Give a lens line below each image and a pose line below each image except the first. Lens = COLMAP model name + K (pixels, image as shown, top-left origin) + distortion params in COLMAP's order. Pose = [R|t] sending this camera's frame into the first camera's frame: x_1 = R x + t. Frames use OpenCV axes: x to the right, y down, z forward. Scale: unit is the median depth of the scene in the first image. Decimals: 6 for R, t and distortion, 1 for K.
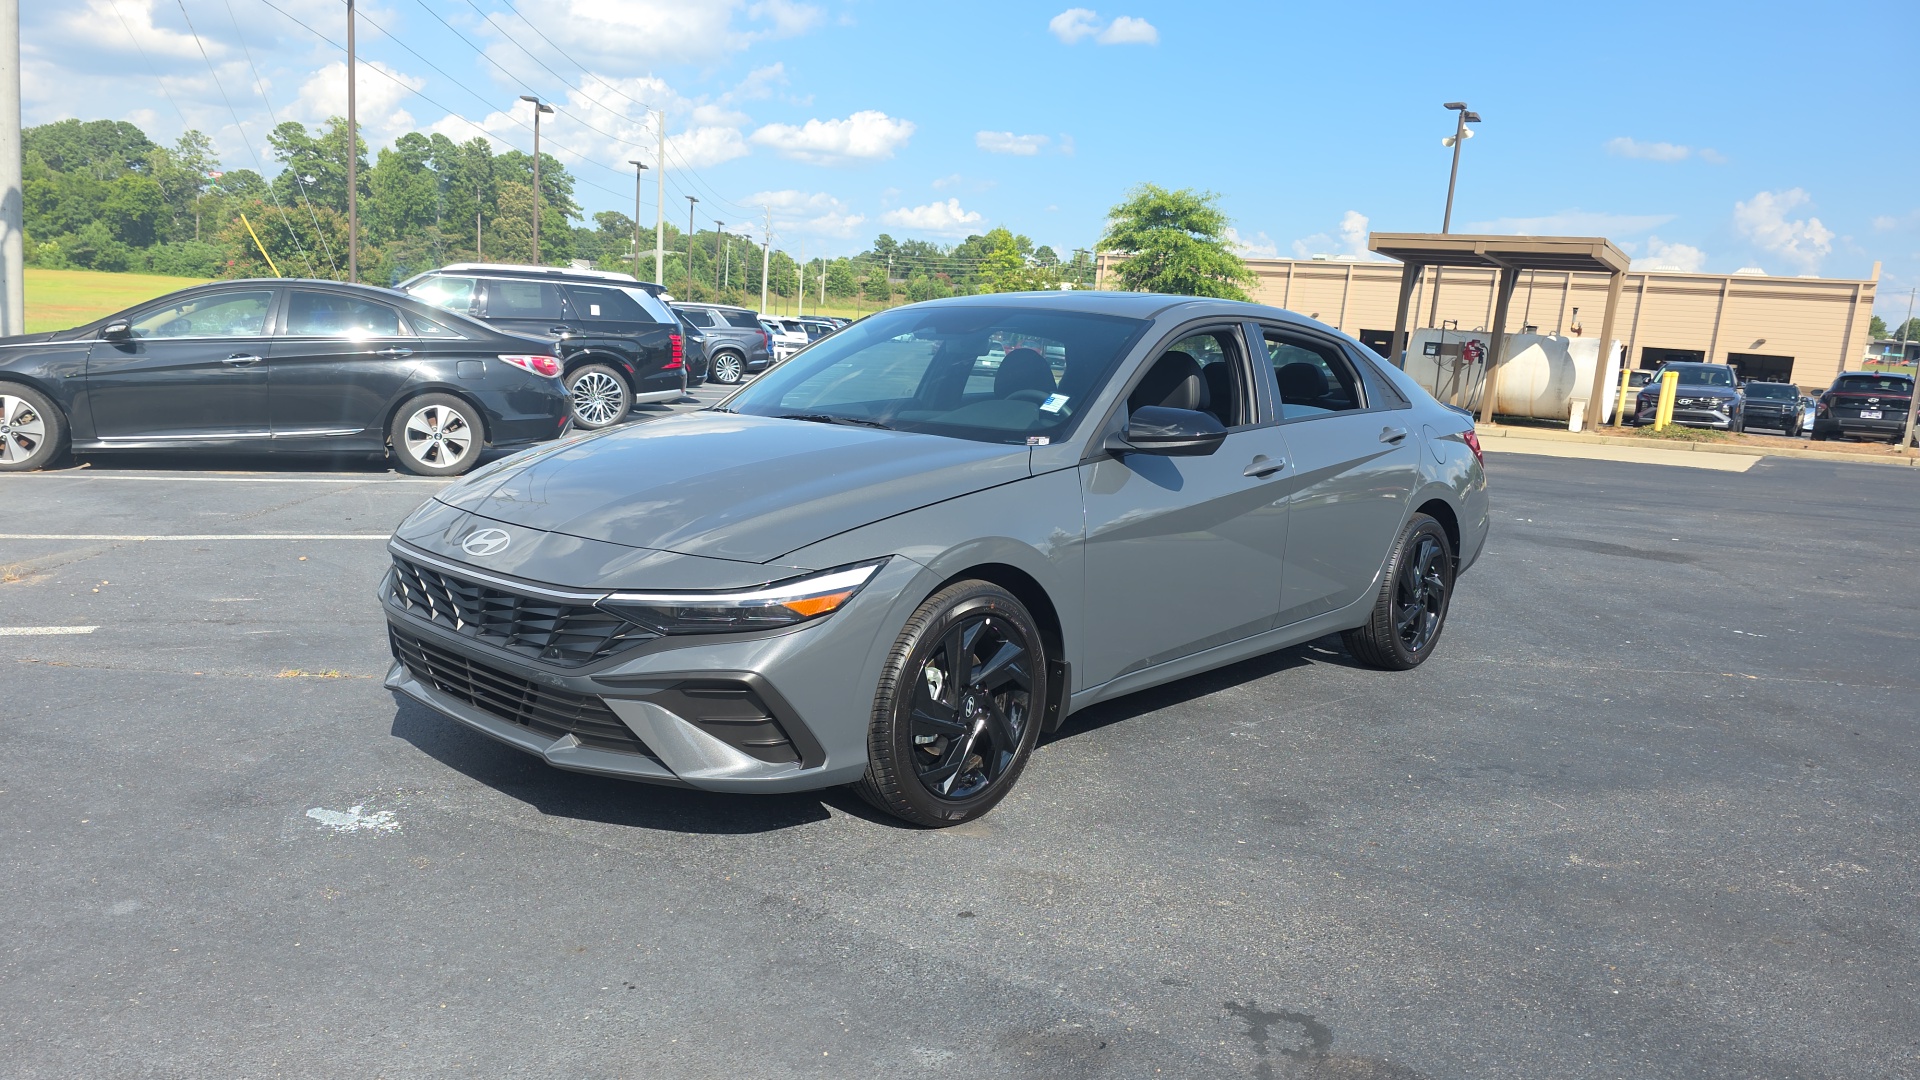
lens RADIAL K [[1316.0, 0, 944.8], [0, 1316.0, 543.3], [0, 0, 1]] dist [0.057956, -0.062478]
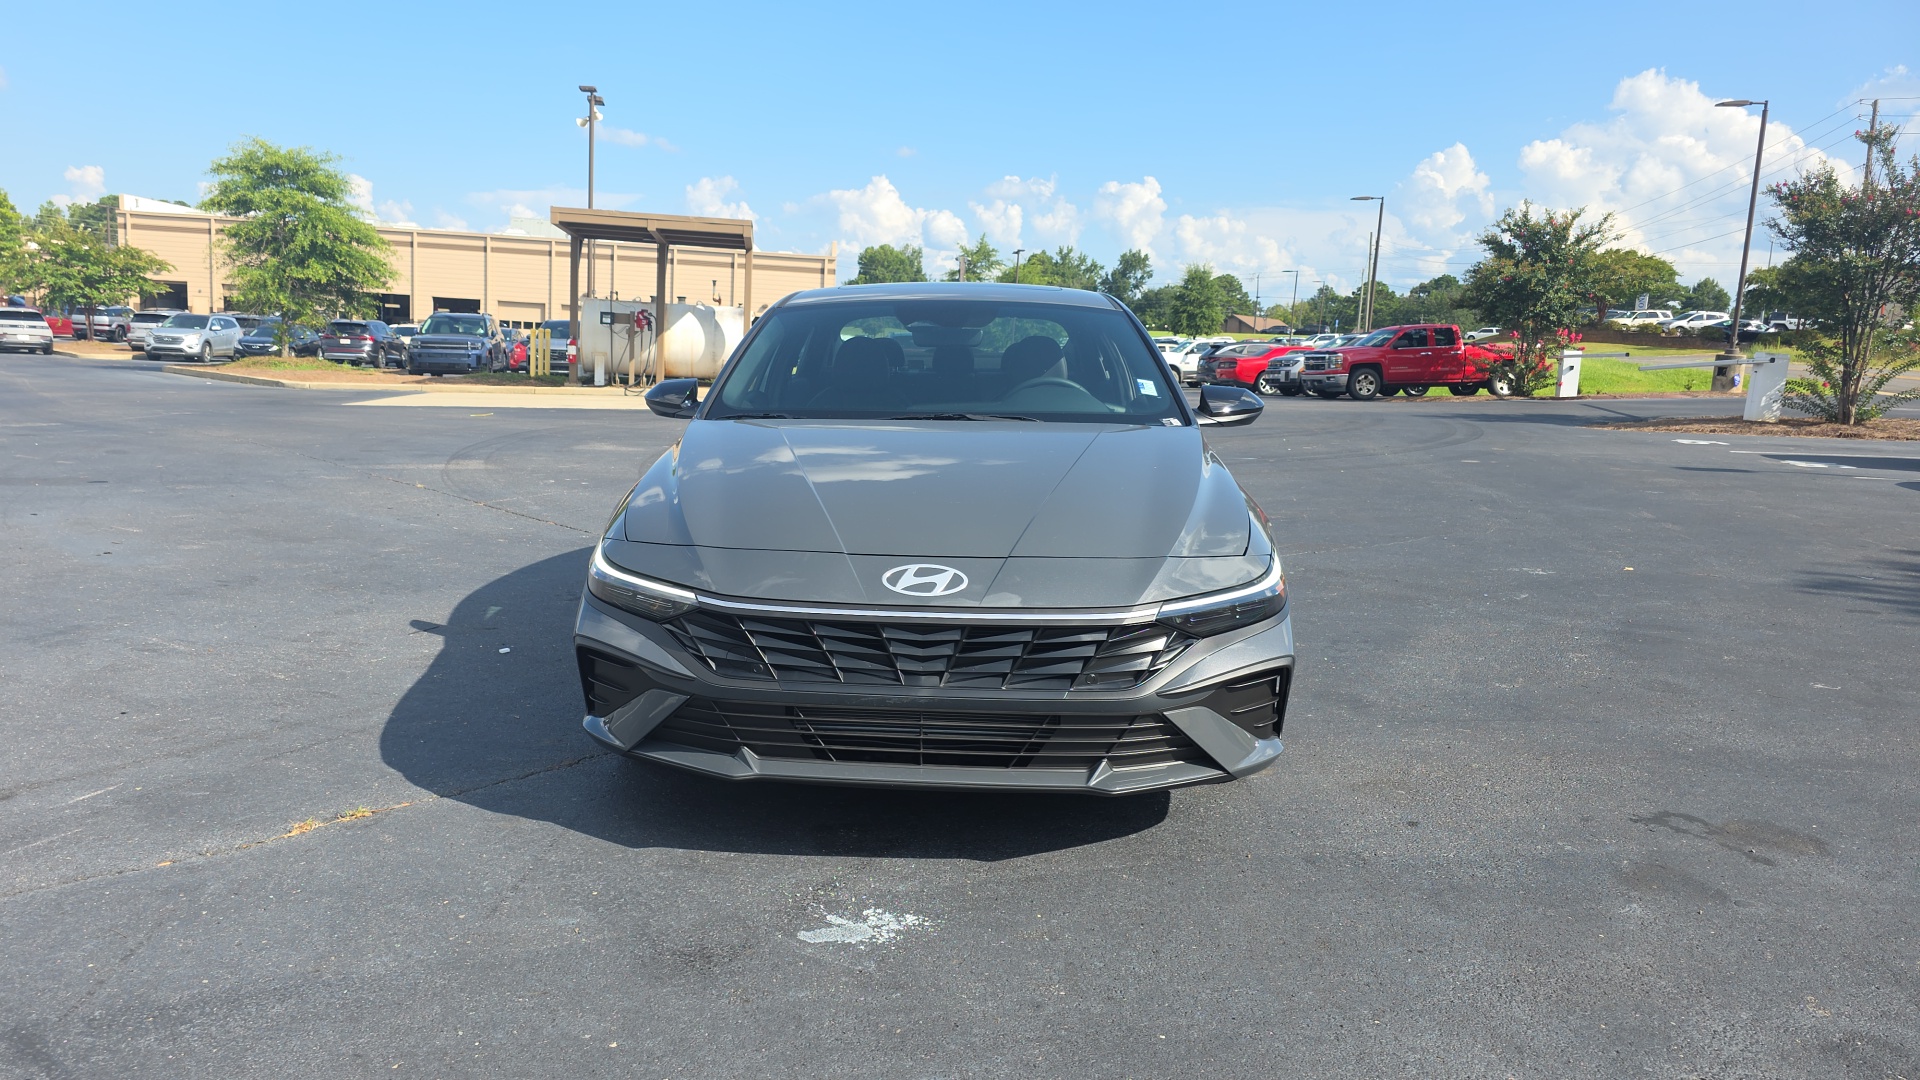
lens RADIAL K [[1316.0, 0, 861.7], [0, 1316.0, 515.7], [0, 0, 1]] dist [0.057956, -0.062478]
pose [[0.756747, -0.117773, 0.643011, -0.454197], [0.113690, 0.992358, 0.047959, -0.043915], [-0.643745, 0.036811, 0.764354, 0.166418]]
